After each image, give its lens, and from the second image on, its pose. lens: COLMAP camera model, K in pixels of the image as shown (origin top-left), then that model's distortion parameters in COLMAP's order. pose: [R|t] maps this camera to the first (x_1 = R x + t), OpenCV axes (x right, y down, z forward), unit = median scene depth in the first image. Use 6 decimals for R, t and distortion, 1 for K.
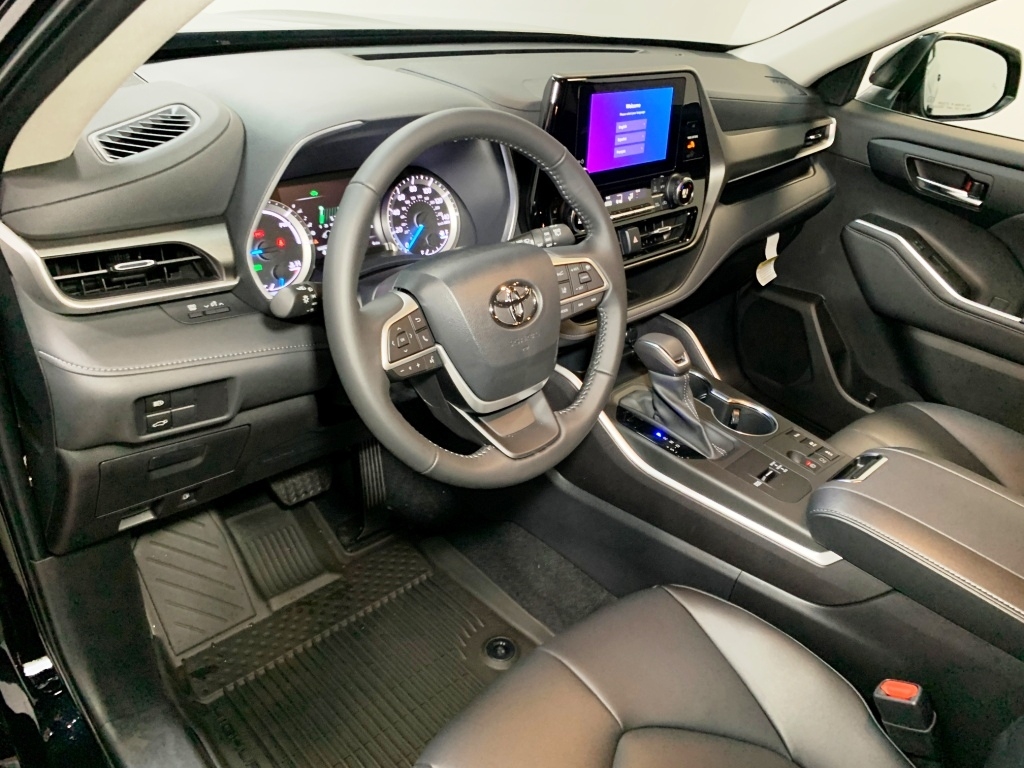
lens RADIAL K [[788.5, 0, 512.0], [0, 788.5, 384.0], [0, 0, 1]] dist [0.067000, -0.098350]
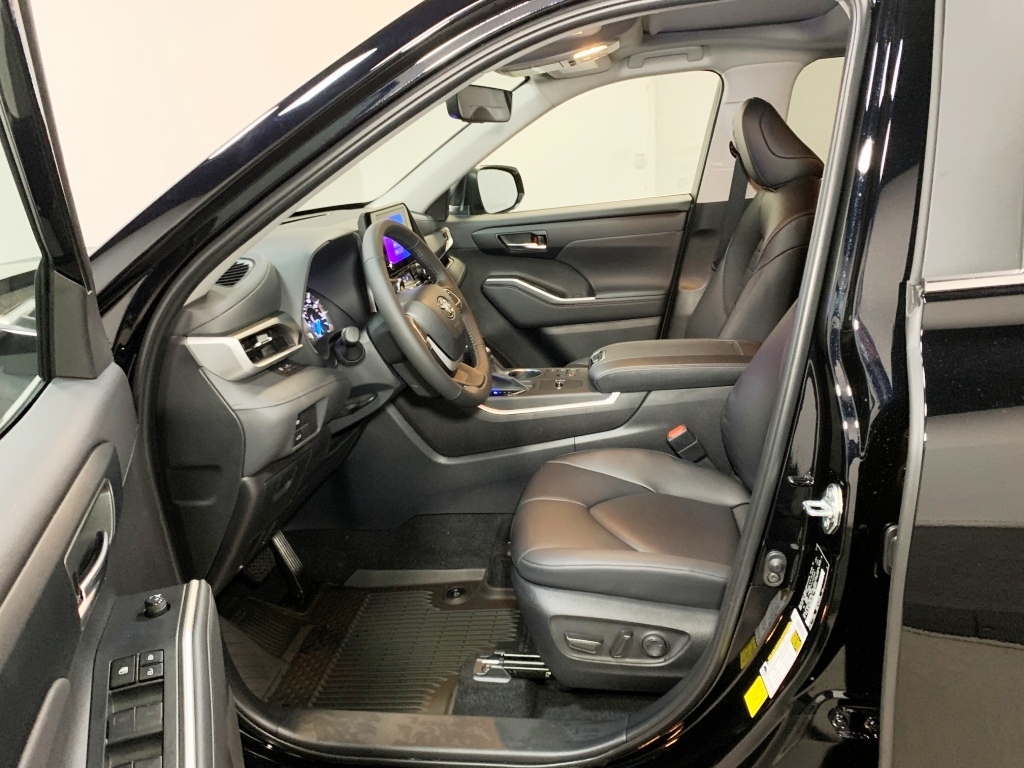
lens RADIAL K [[788.5, 0, 512.0], [0, 788.5, 384.0], [0, 0, 1]] dist [0.067000, -0.098350]
pose [[0.755106, -0.334104, 0.564083, -0.716468], [0.455554, 0.886144, -0.084967, 0.202678], [-0.471471, 0.321129, 0.821335, -0.380339]]
